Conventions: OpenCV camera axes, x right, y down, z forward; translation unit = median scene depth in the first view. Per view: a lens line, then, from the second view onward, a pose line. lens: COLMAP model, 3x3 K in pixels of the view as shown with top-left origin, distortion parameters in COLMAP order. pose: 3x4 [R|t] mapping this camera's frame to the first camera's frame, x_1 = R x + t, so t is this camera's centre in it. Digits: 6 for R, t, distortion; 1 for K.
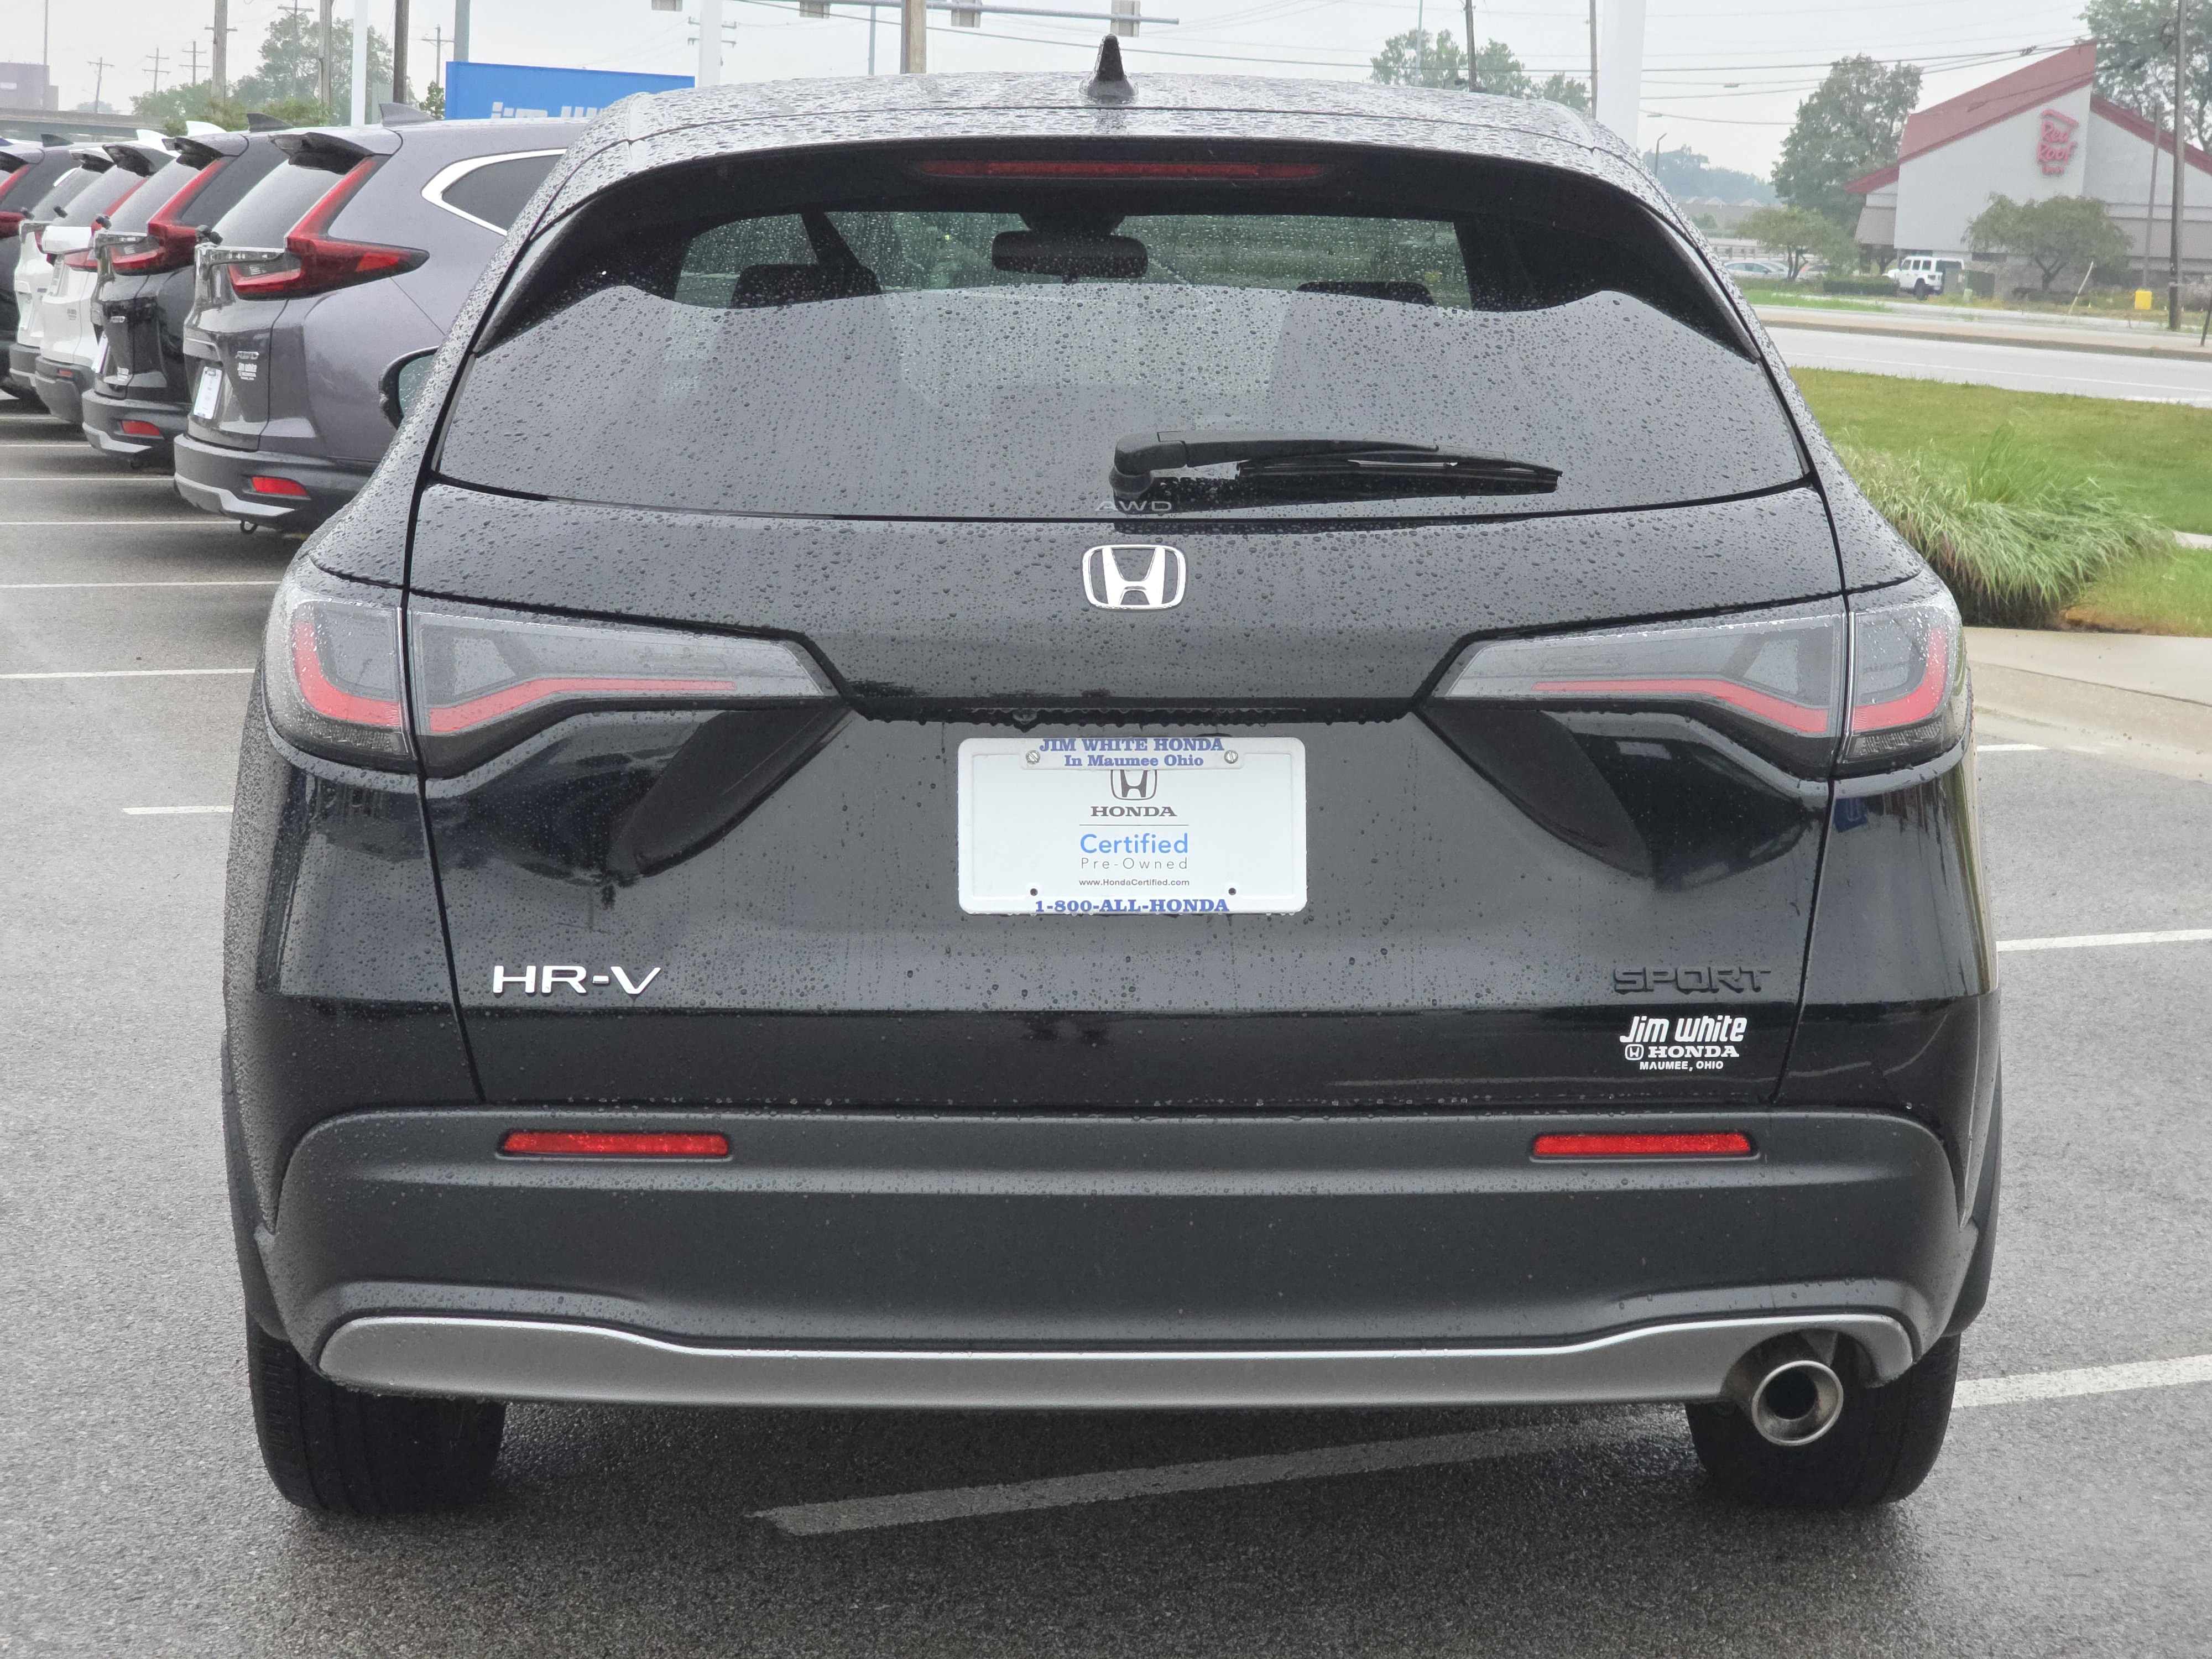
lens RADIAL K [[4525.3, 0, 1106.4], [0, 4525.3, 809.6], [0, 0, 1]] dist [-0.259362, 0.000000]
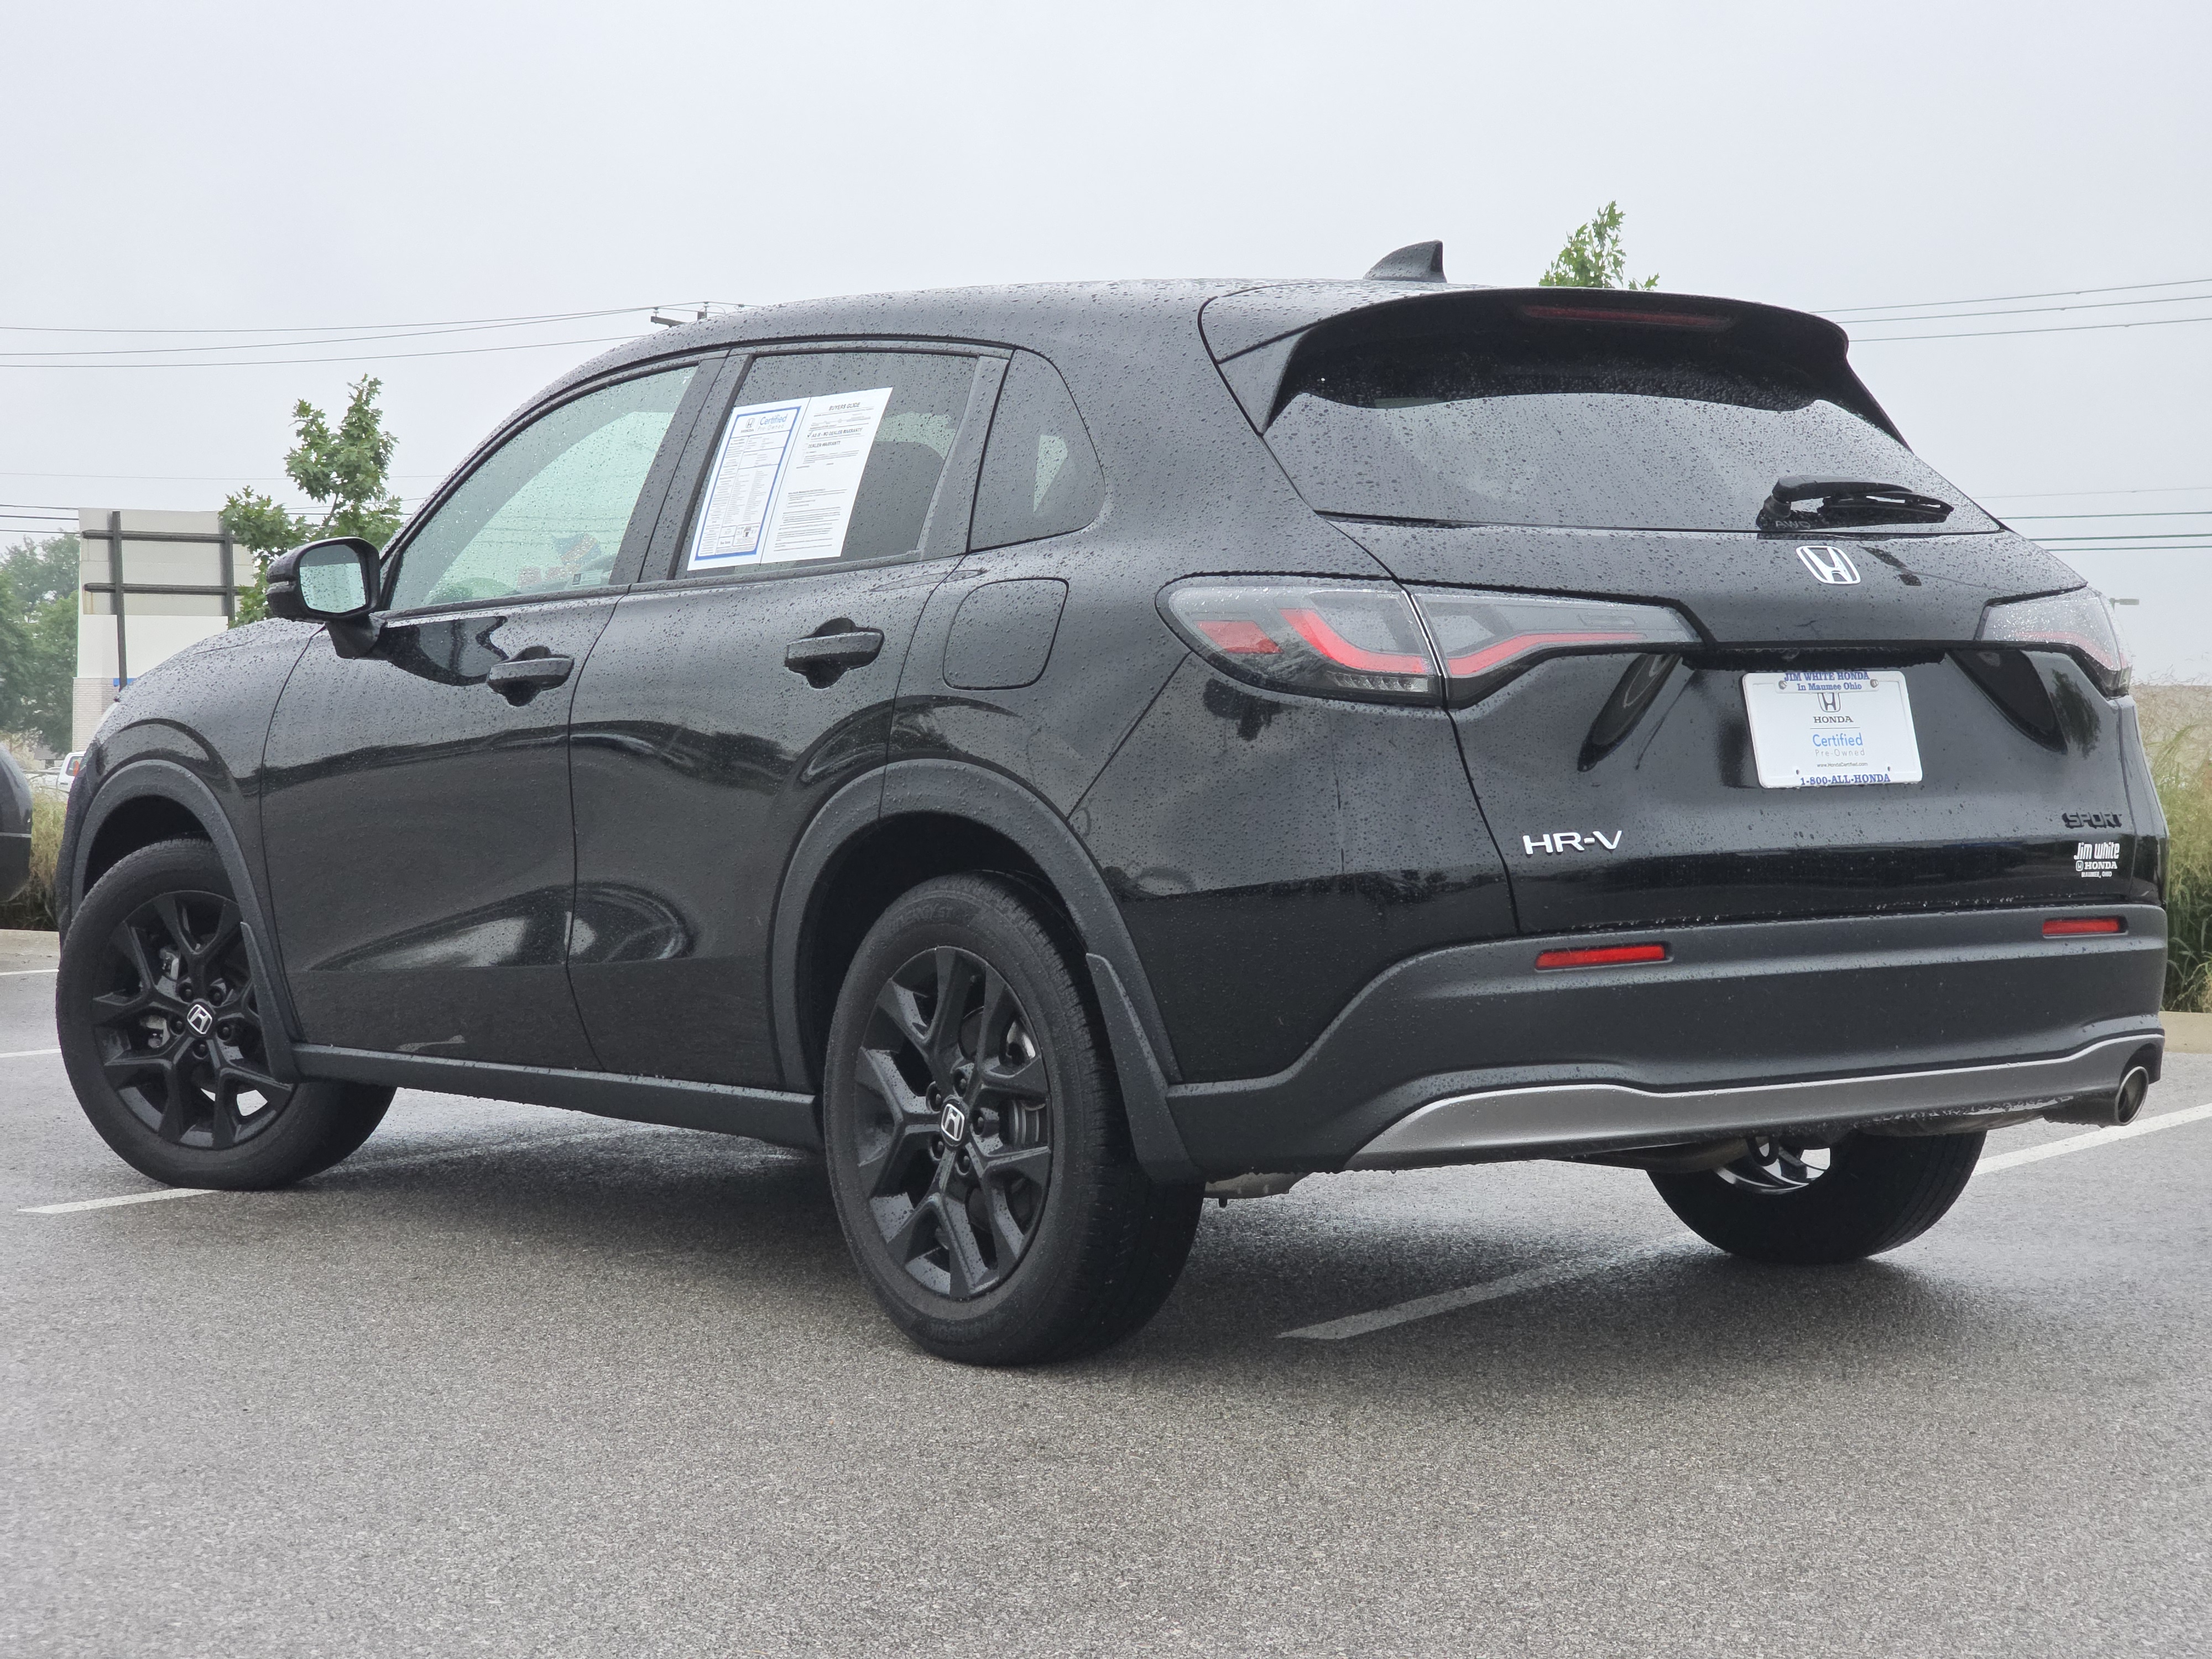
lens RADIAL K [[4525.3, 0, 1103.3], [0, 4525.3, 830.0], [0, 0, 1]] dist [-0.259362, 0.000000]
pose [[0.825451, -0.035255, 0.563371, -1.039383], [0.096527, 0.992163, -0.079344, 0.132151], [-0.556159, 0.119875, 0.822385, -0.092115]]
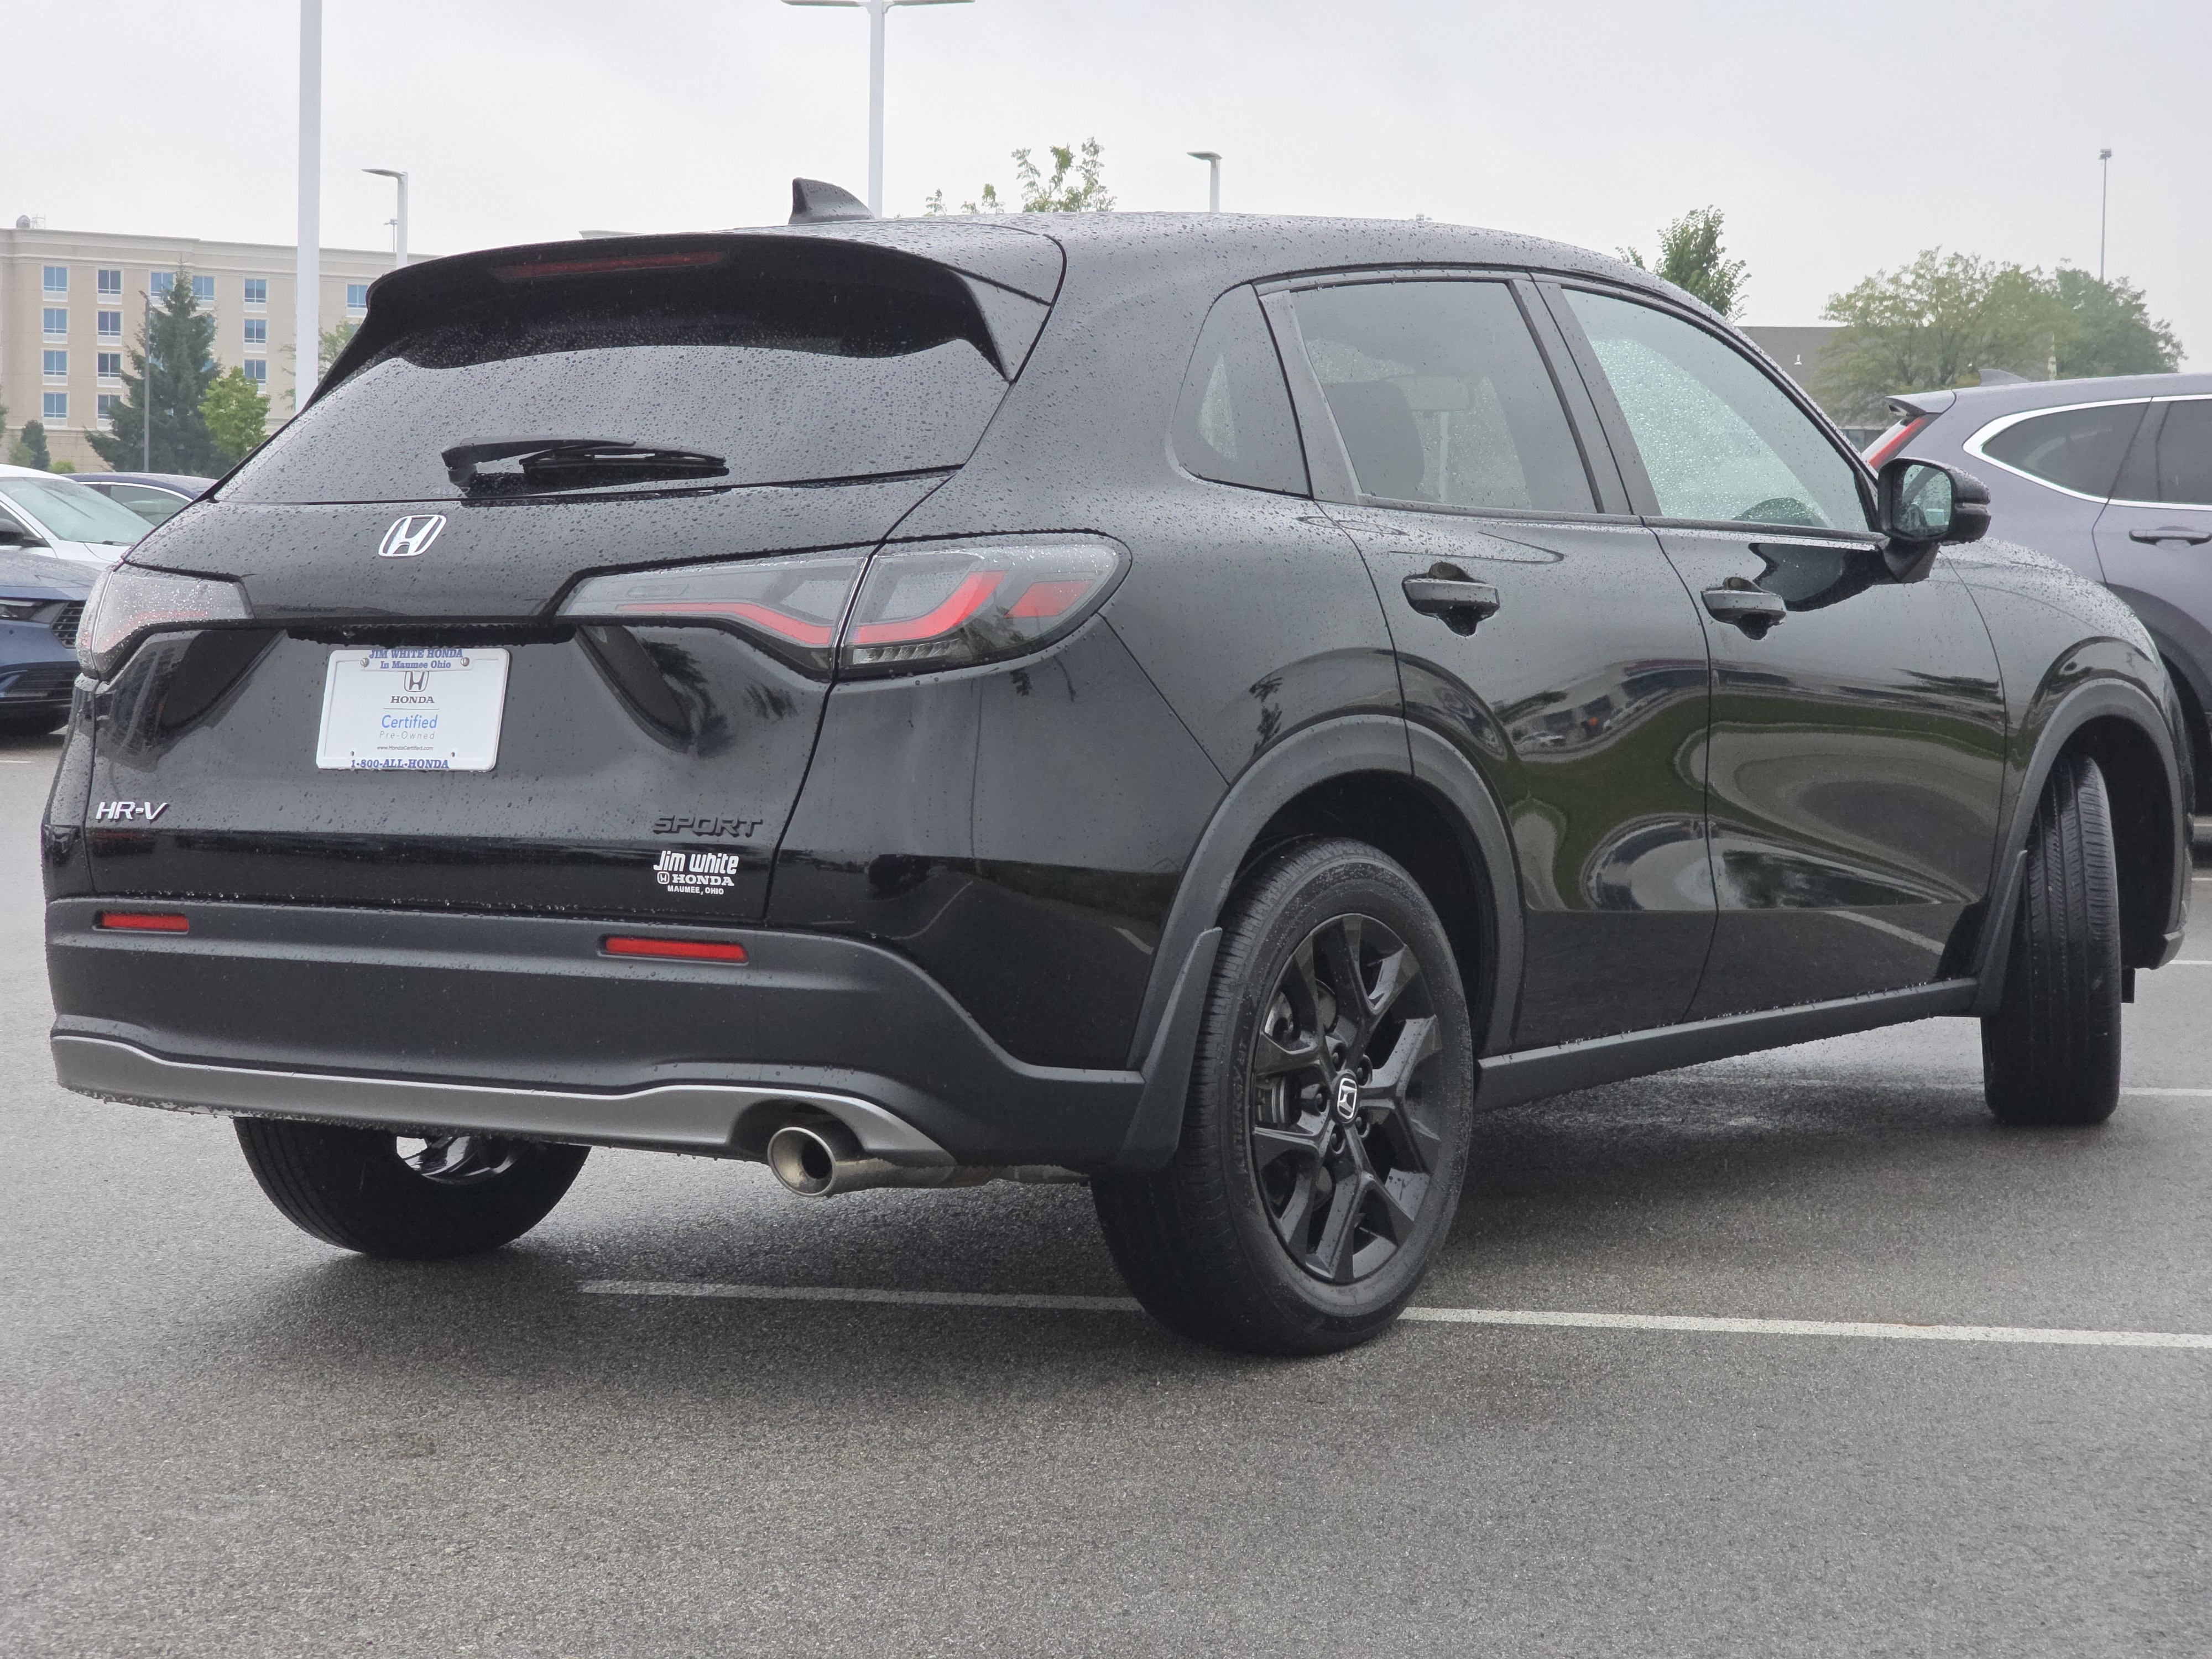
lens RADIAL K [[4525.3, 0, 1108.5], [0, 4525.3, 832.1], [0, 0, 1]] dist [-0.259362, 0.000000]
pose [[0.805113, 0.017418, -0.592866, 1.020683], [-0.065489, 0.996068, -0.059670, 0.111740], [0.589495, 0.086867, 0.803088, -0.002862]]
